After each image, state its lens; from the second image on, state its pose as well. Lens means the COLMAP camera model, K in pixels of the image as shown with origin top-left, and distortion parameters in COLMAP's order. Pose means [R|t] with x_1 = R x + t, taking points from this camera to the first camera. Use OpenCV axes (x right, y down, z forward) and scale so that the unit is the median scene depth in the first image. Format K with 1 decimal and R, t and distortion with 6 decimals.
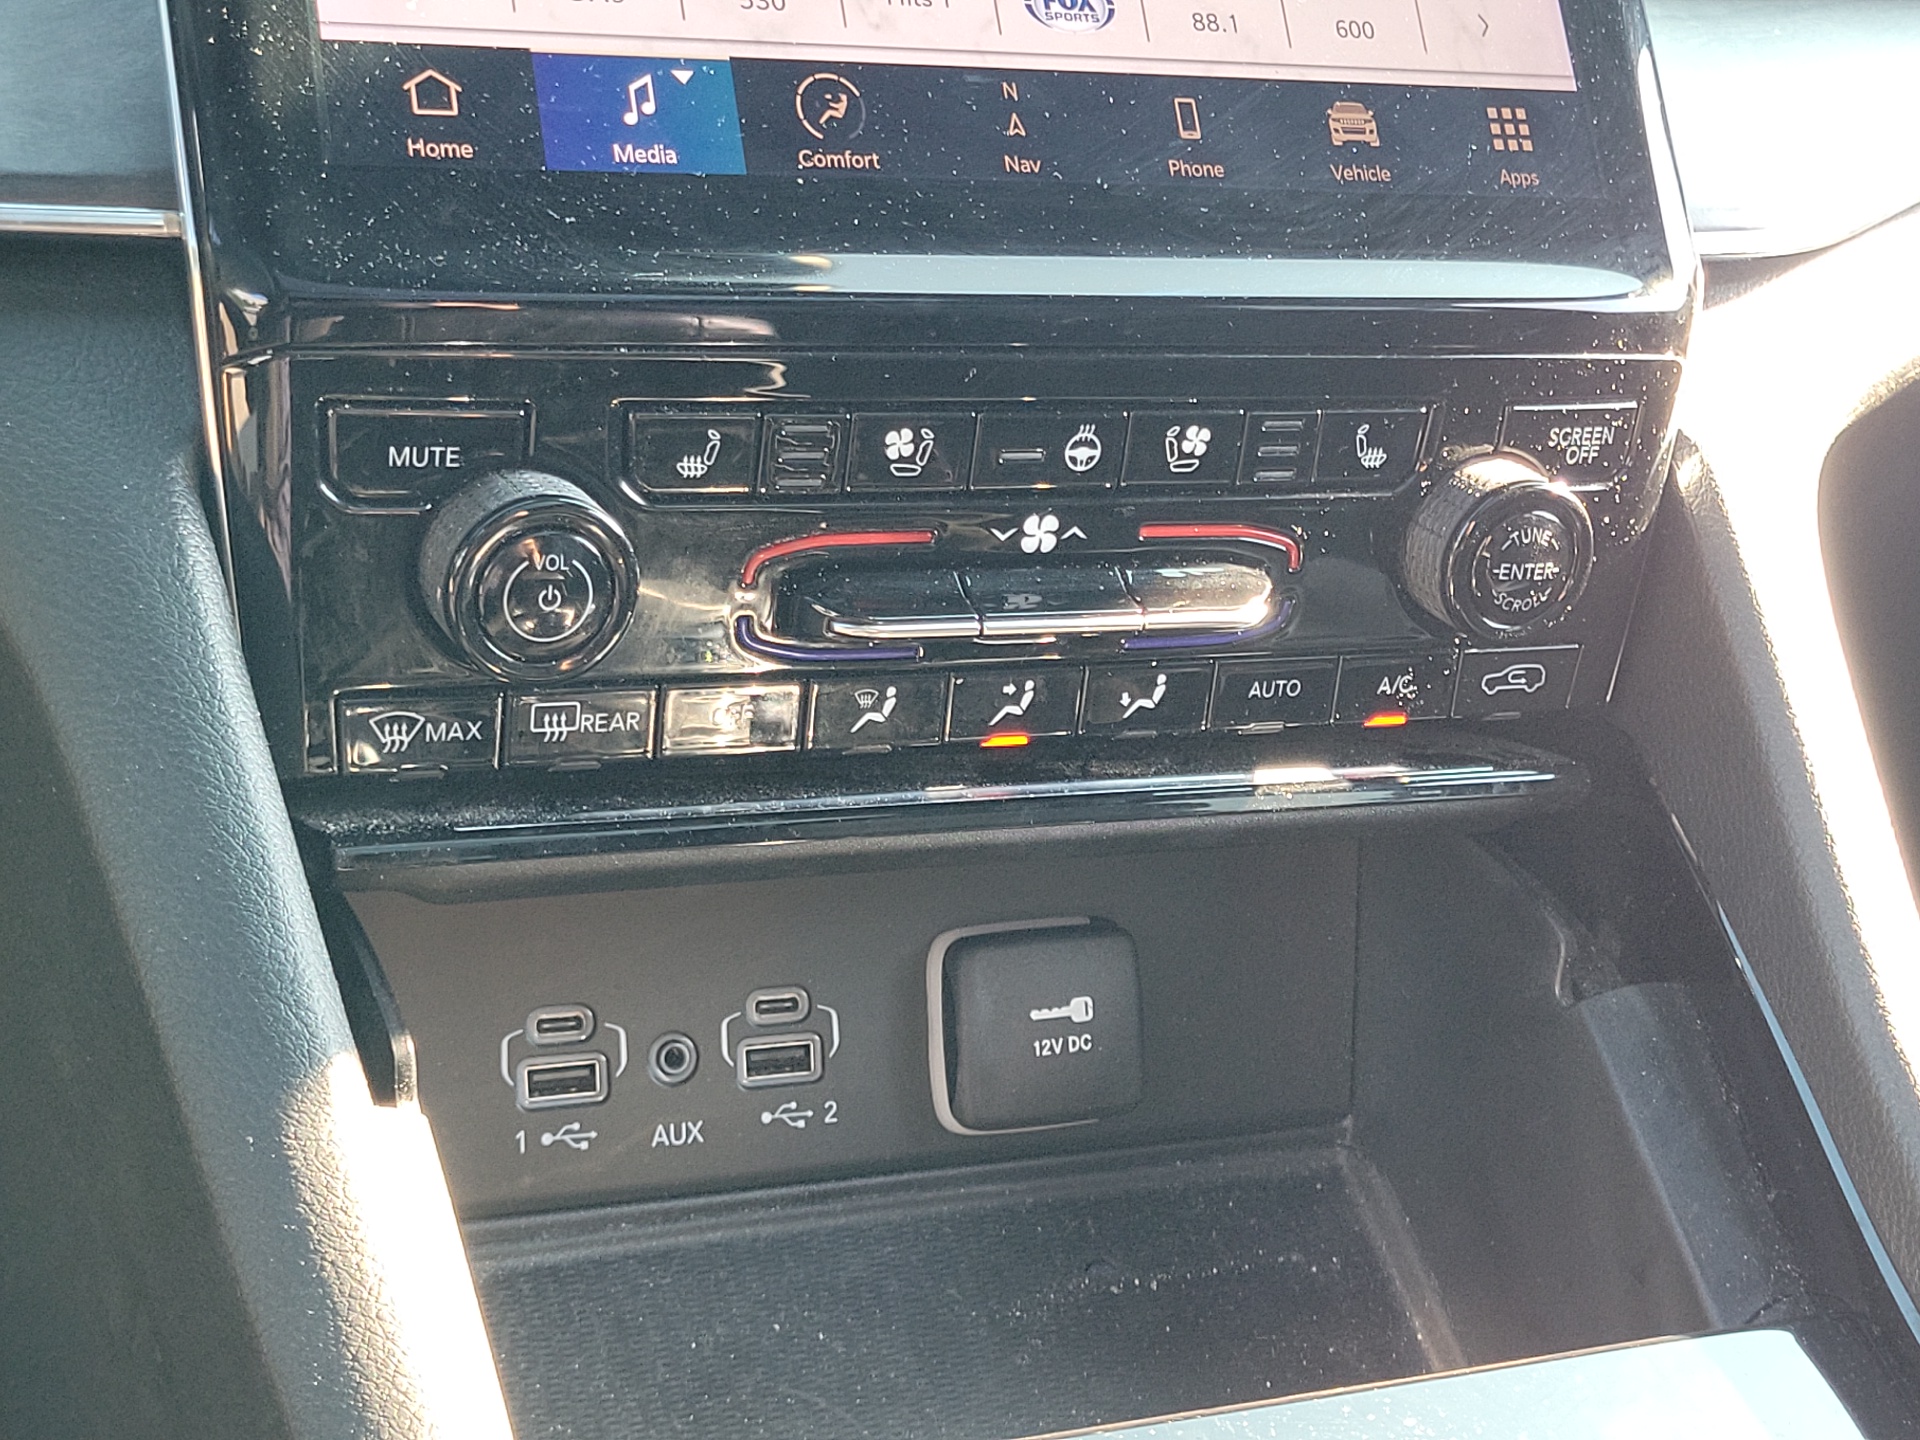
lens RADIAL K [[3071.4, 0, 960.0], [0, 3071.4, 720.0], [0, 0, 1]] dist [0.040846, 0.017893]
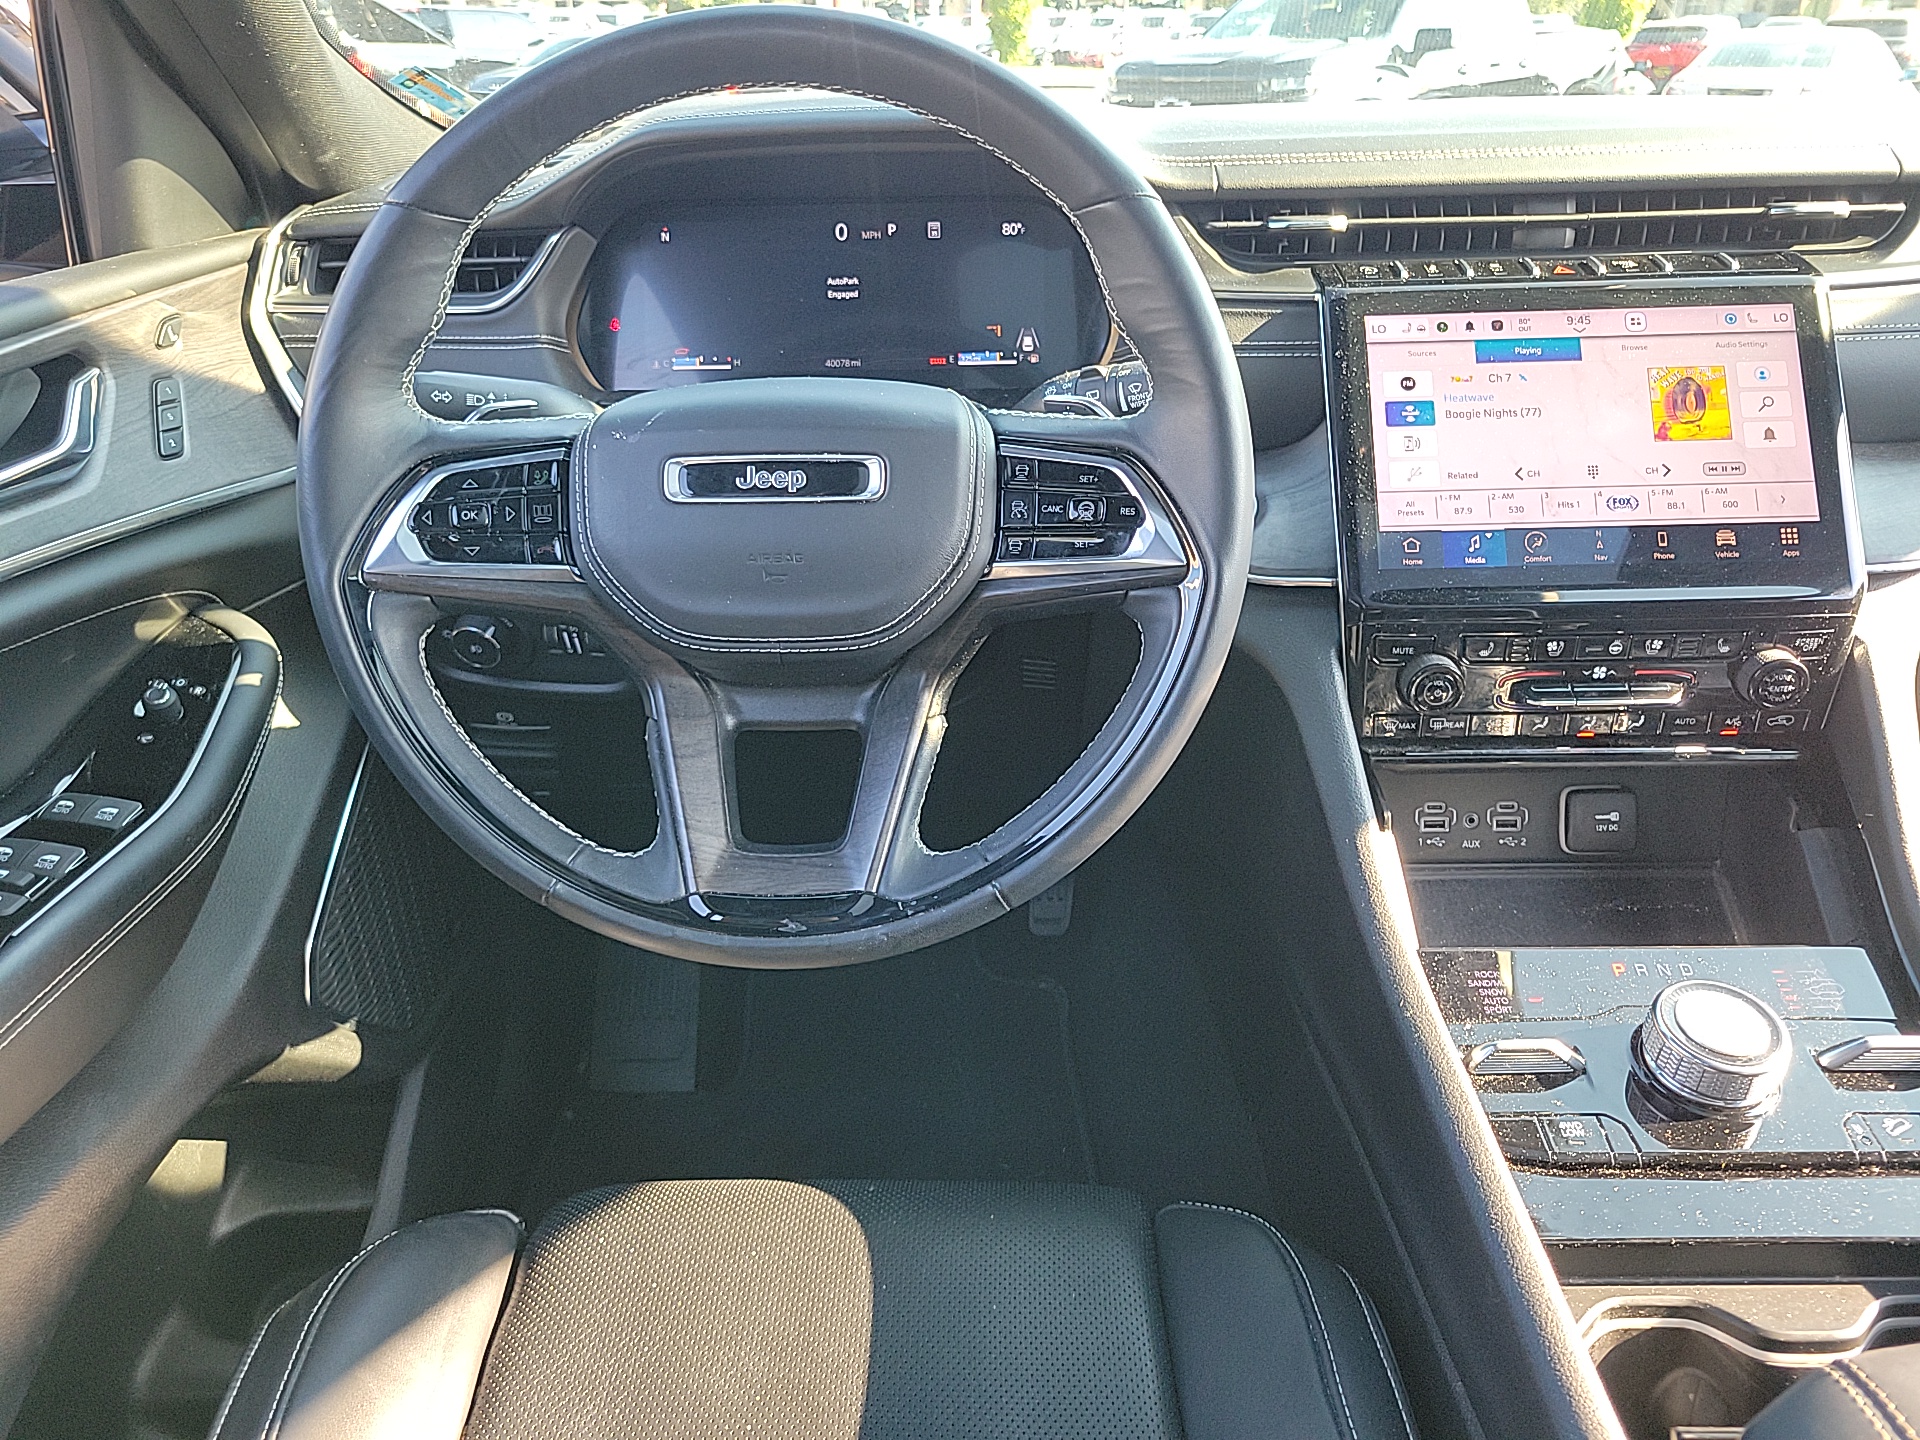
lens RADIAL K [[1464.7, 0, 970.6], [0, 1464.7, 707.3], [0, 0, 1]] dist [0.034709, -0.023682]
pose [[0.902585, 0.062262, -0.425986, 0.088461], [-0.029946, 0.996170, 0.082150, -0.128442], [0.429469, -0.061391, 0.900993, -0.652630]]
